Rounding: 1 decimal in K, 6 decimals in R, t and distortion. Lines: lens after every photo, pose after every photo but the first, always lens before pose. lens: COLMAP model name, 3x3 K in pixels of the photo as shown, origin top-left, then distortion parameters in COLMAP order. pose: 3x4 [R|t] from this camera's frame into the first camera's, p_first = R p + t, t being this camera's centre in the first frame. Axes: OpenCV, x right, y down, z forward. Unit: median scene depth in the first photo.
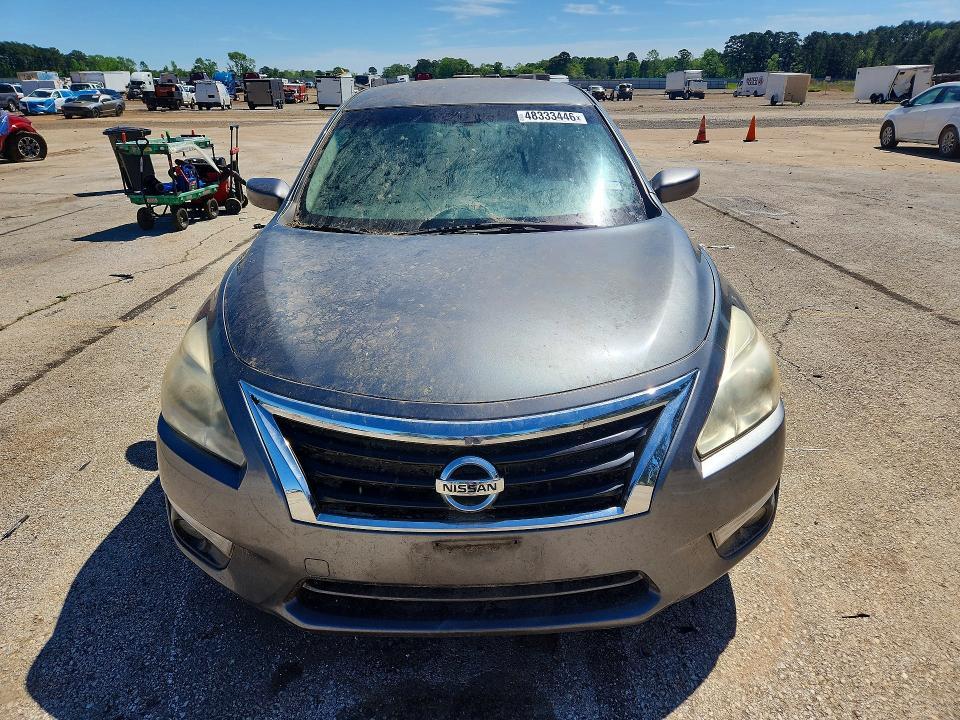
lens RADIAL K [[747.0, 0, 484.1], [0, 747.0, 356.0], [0, 0, 1]] dist [0.059617, -0.051146]
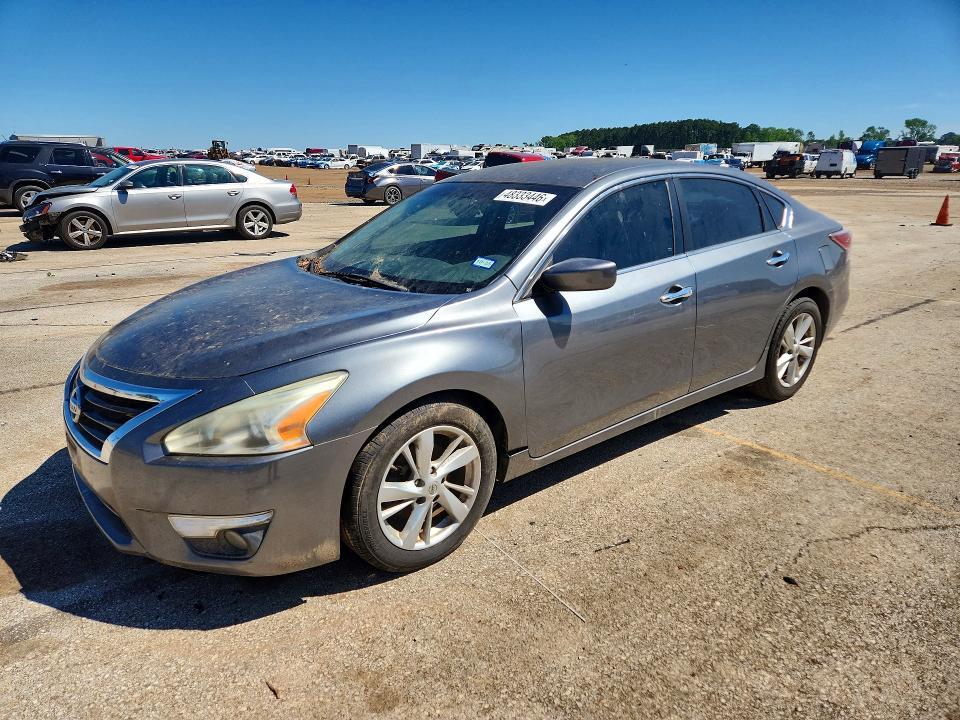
lens RADIAL K [[747.0, 0, 480.3], [0, 747.0, 359.7], [0, 0, 1]] dist [0.059617, -0.051146]
pose [[0.541170, 0.228230, -0.809349, 0.246778], [-0.286327, 0.954965, 0.077840, -0.042778], [0.790665, 0.189614, 0.582147, 0.099928]]
